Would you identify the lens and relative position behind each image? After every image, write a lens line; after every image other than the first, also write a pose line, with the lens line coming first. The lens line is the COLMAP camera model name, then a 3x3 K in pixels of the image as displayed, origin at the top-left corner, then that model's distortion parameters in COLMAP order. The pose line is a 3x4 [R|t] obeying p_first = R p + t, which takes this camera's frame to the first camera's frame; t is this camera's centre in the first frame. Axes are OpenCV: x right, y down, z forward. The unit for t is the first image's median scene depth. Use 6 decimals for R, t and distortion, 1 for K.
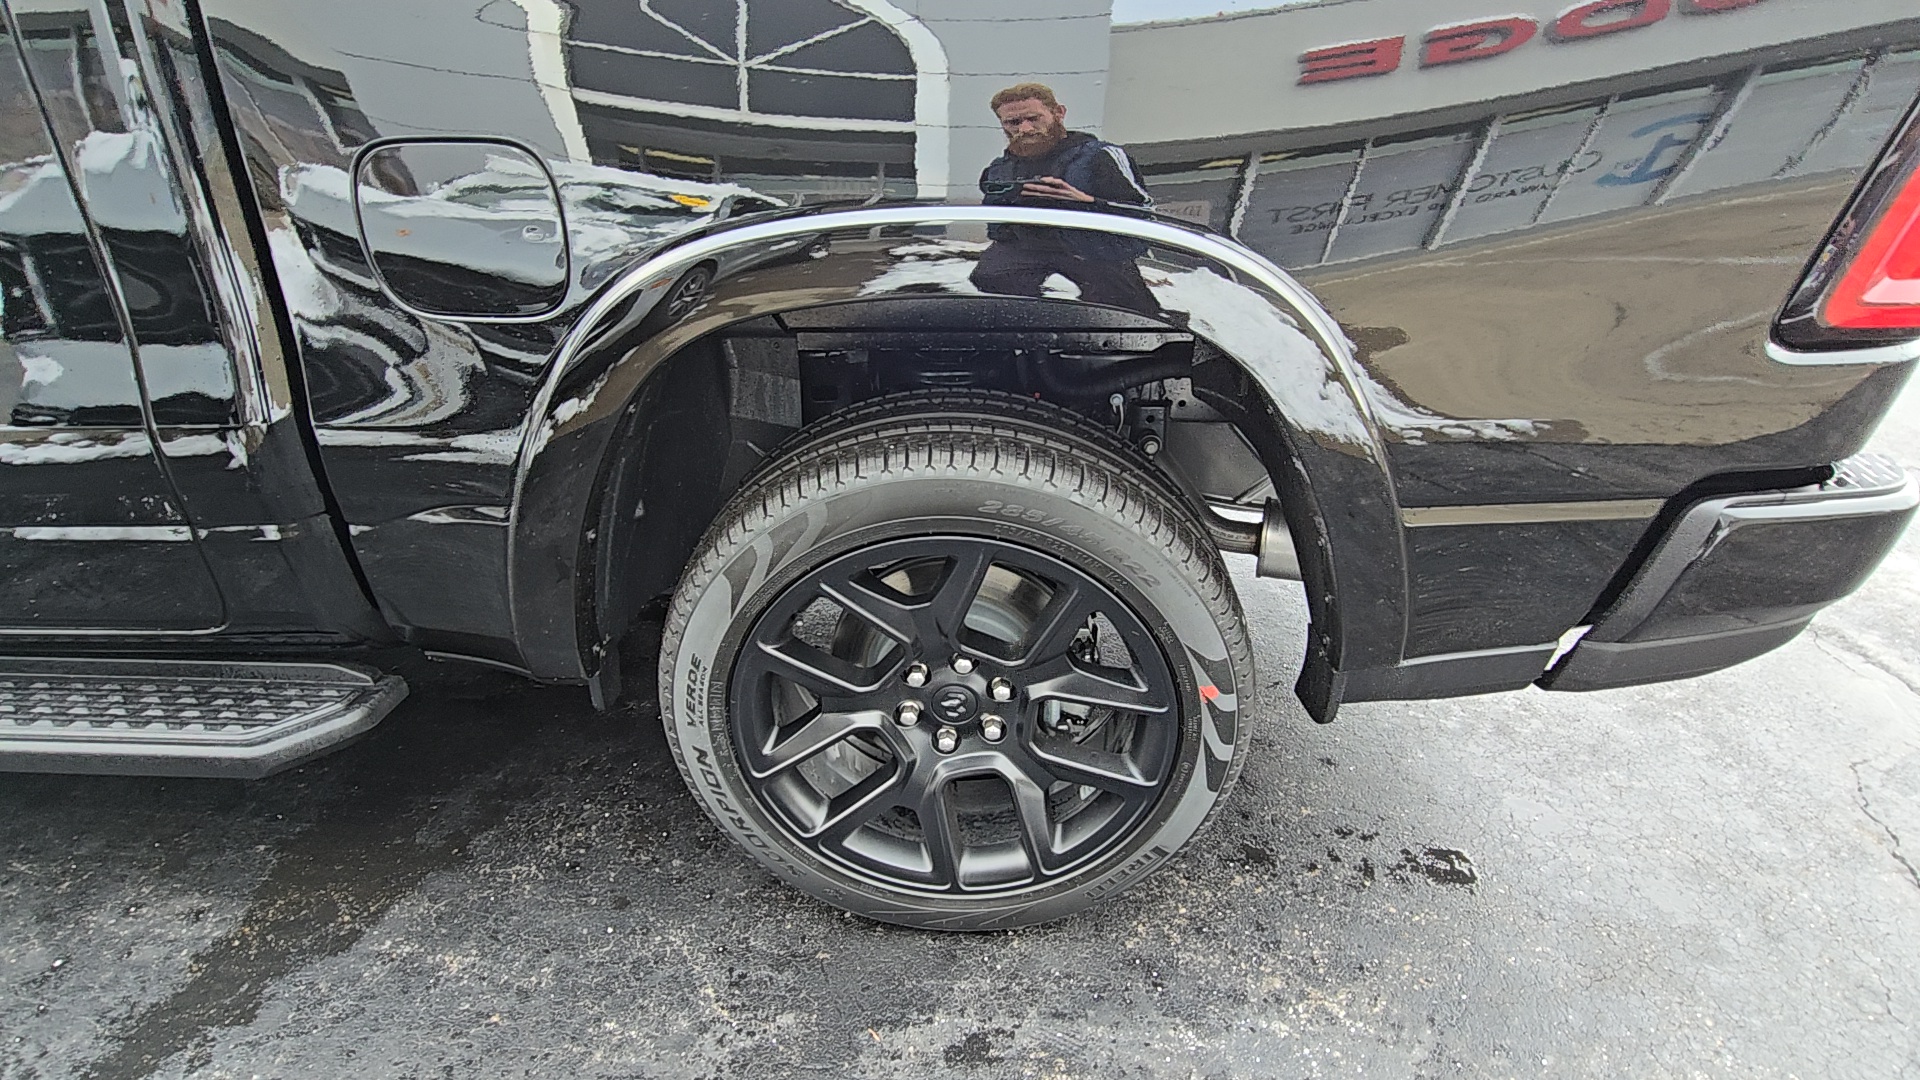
lens RADIAL K [[963.5, 0, 955.5], [0, 963.5, 535.7], [0, 0, 1]] dist [0.000369, -0.000982]
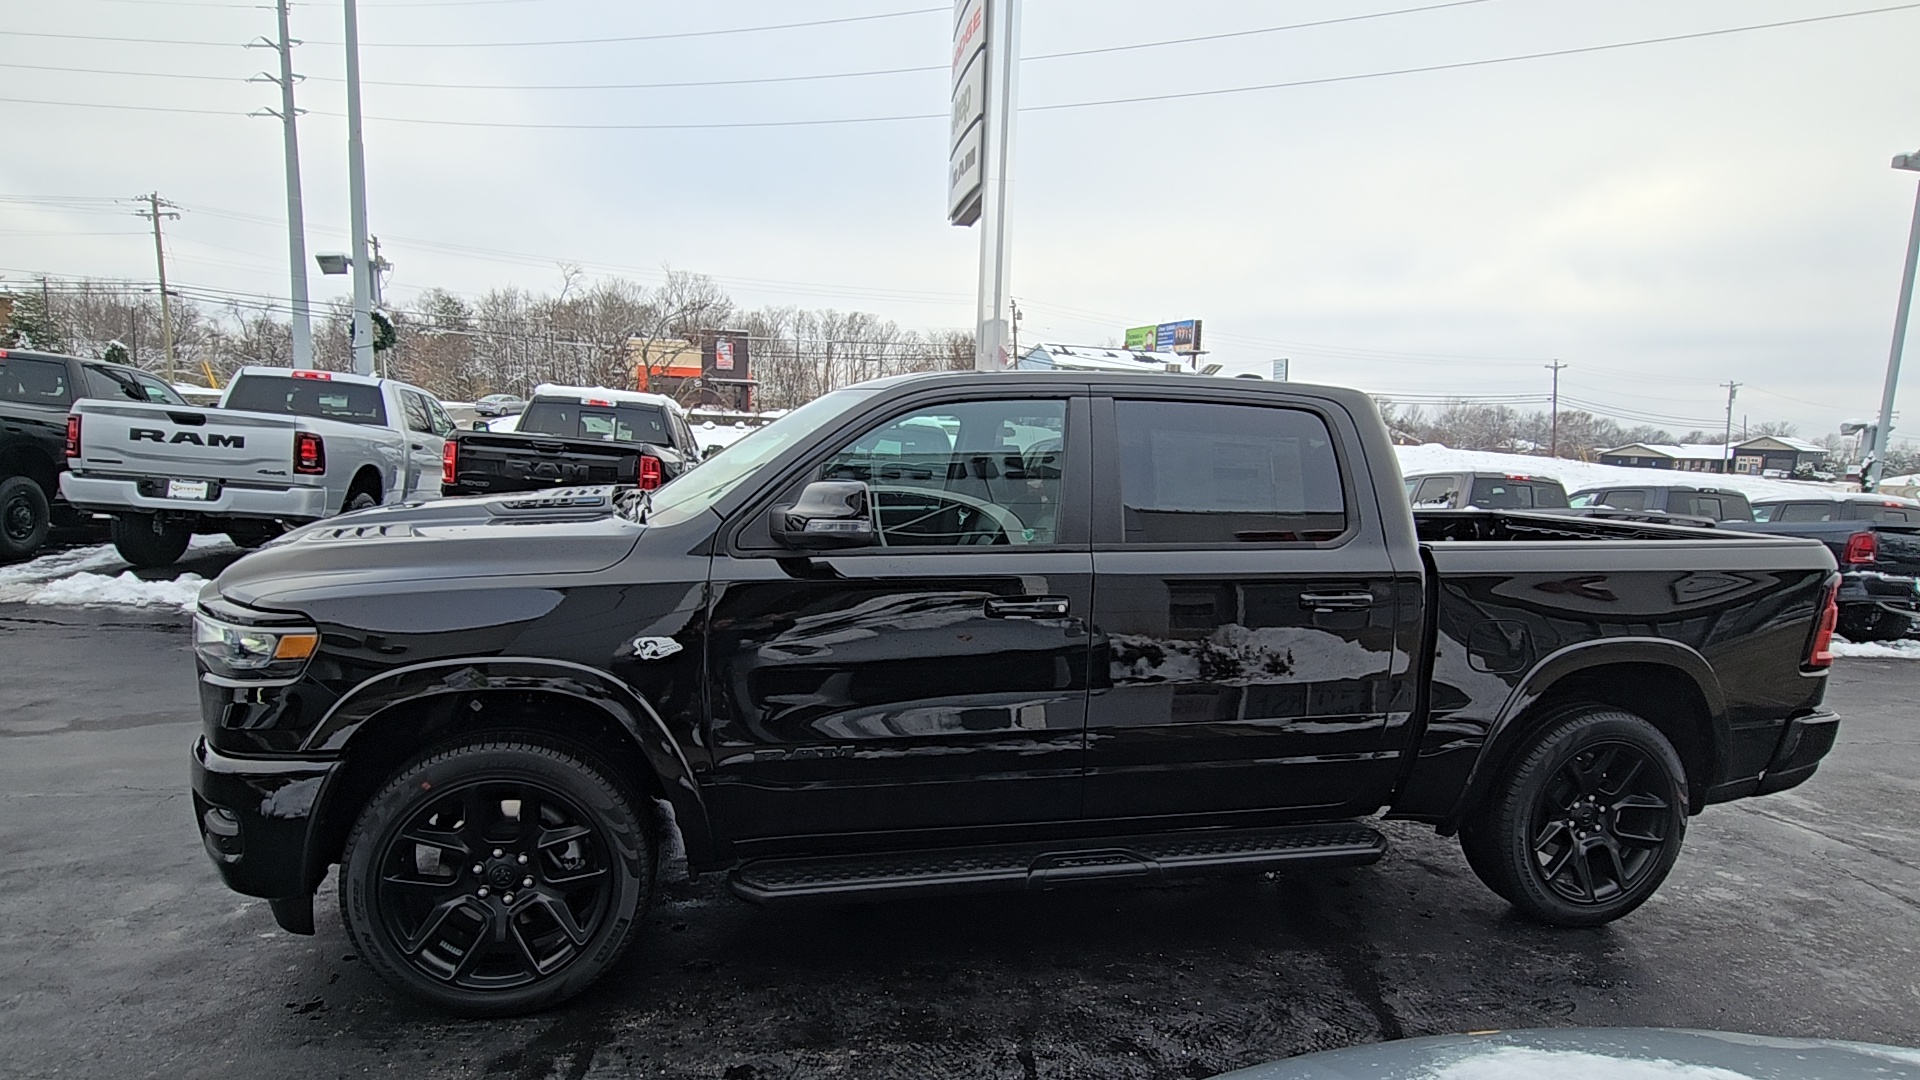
lens RADIAL K [[963.5, 0, 948.6], [0, 963.5, 543.3], [0, 0, 1]] dist [0.000369, -0.000982]
pose [[0.964566, 0.011195, 0.263603, -2.436938], [0.088560, 0.927398, -0.363442, 0.294867], [-0.248534, 0.373909, 0.893545, -1.204760]]
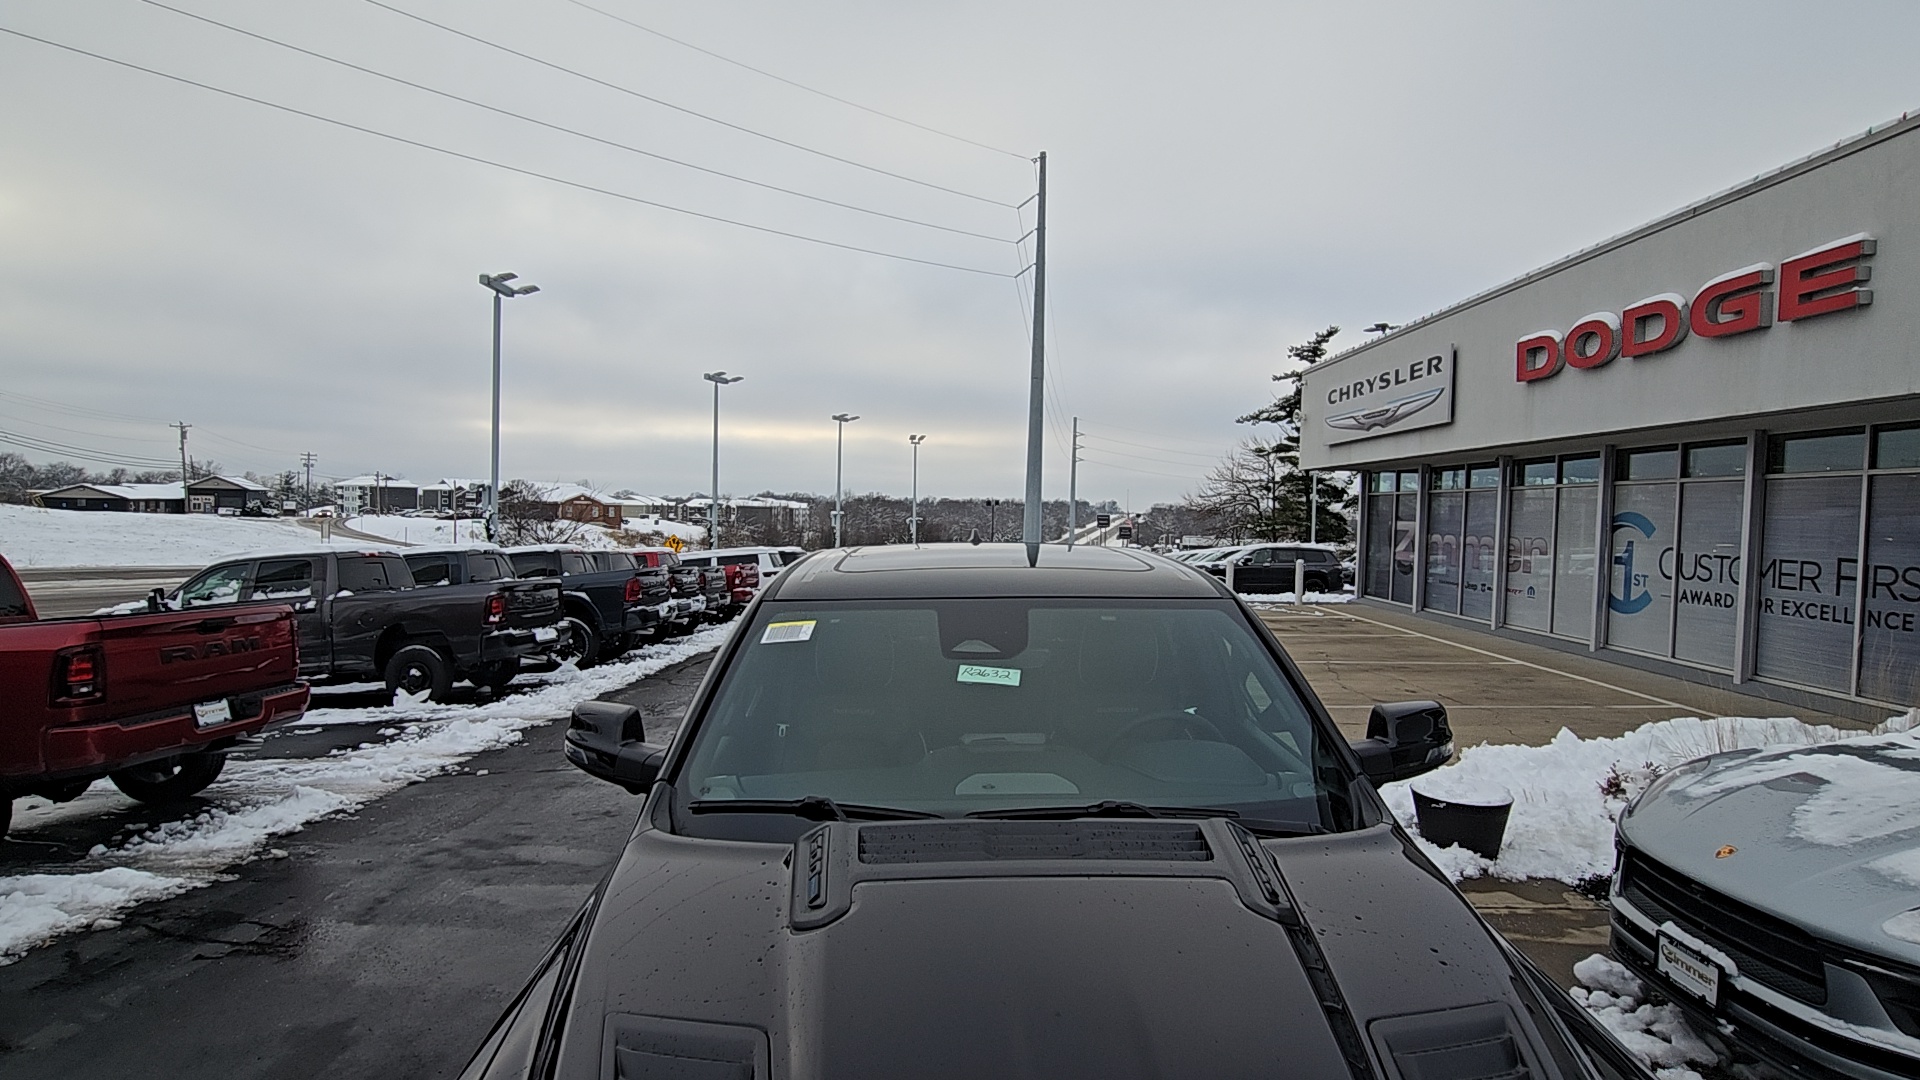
lens RADIAL K [[963.5, 0, 951.5], [0, 963.5, 547.5], [0, 0, 1]] dist [0.000369, -0.000982]
pose [[-0.067052, -0.034167, 0.997164, -4.083680], [0.468876, 0.881105, 0.061719, -1.430978], [-0.880715, 0.471685, -0.043060, 1.352657]]
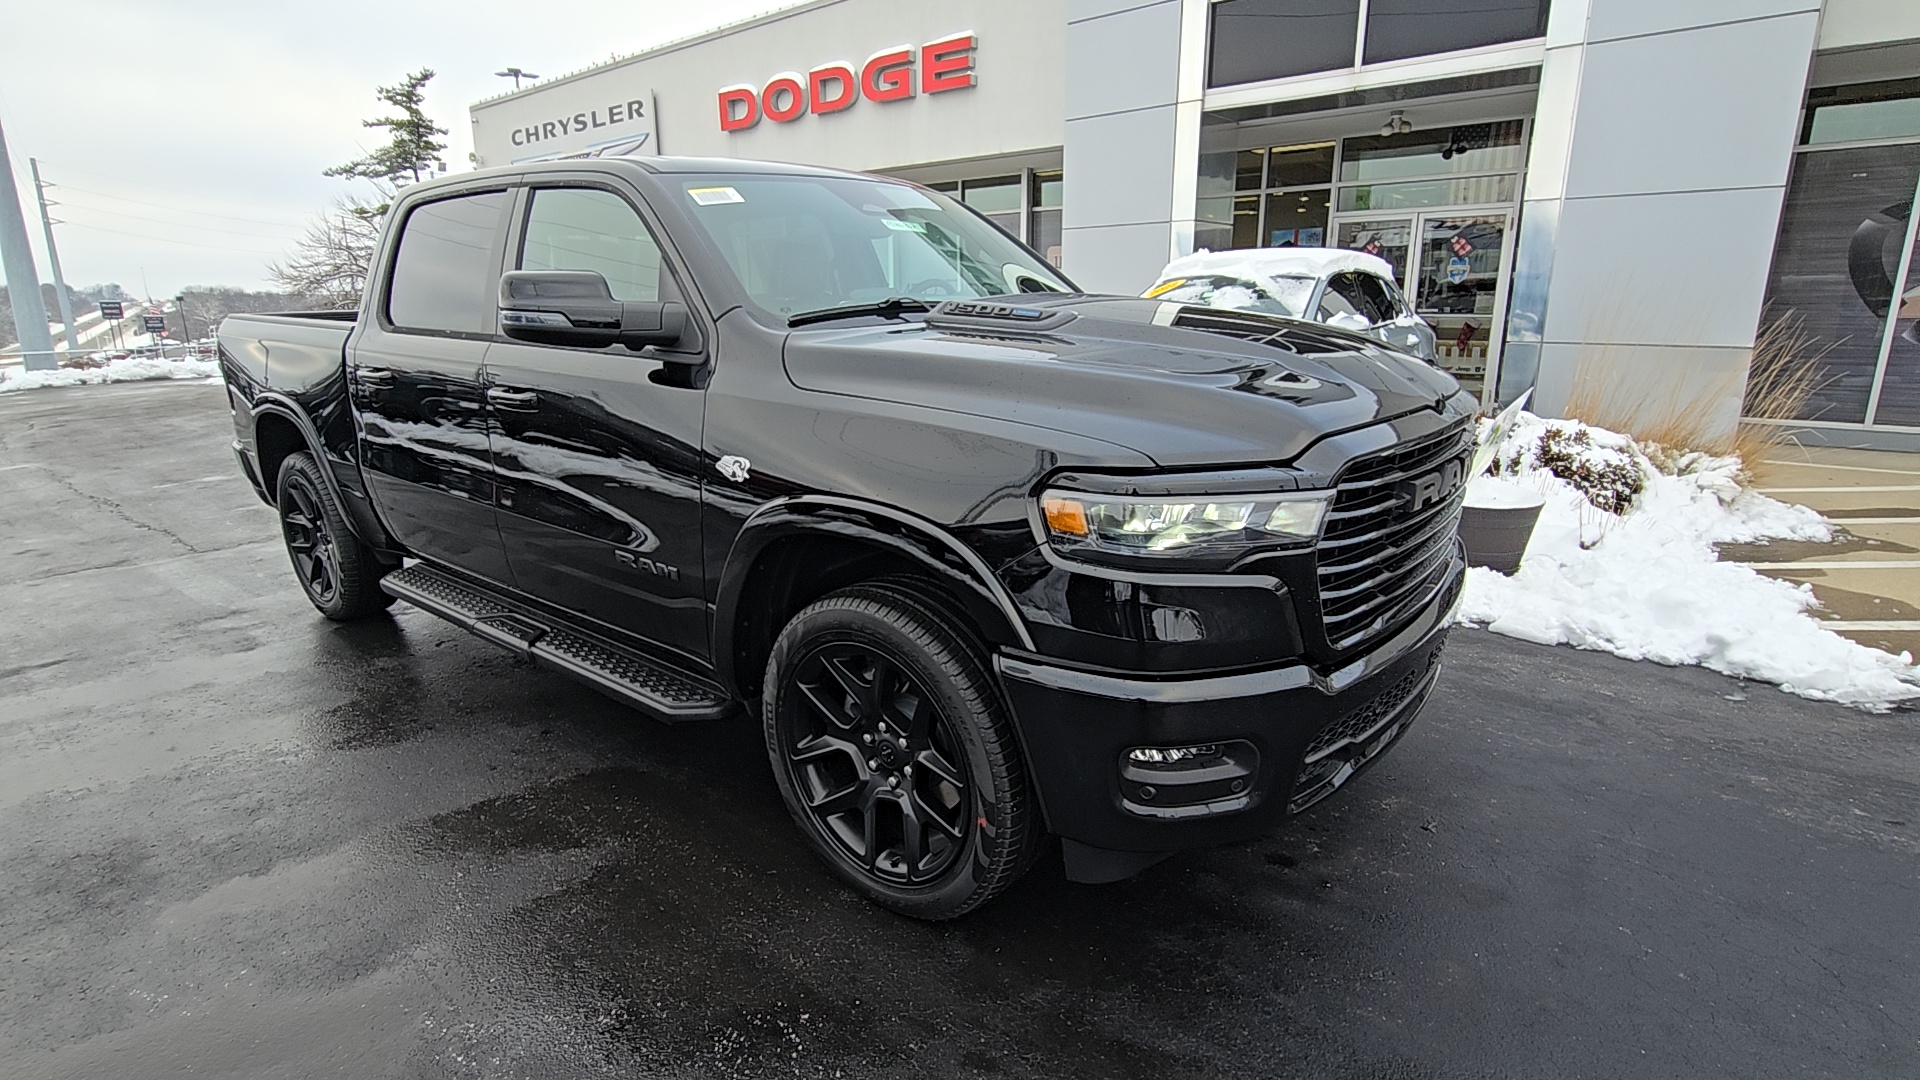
lens RADIAL K [[963.5, 0, 946.2], [0, 963.5, 544.8], [0, 0, 1]] dist [0.000369, -0.000982]
pose [[-0.801942, -0.139384, 0.580914, -3.815576], [0.298368, 0.748987, 0.591603, -1.845133], [-0.517558, 0.647758, -0.559056, 3.079747]]
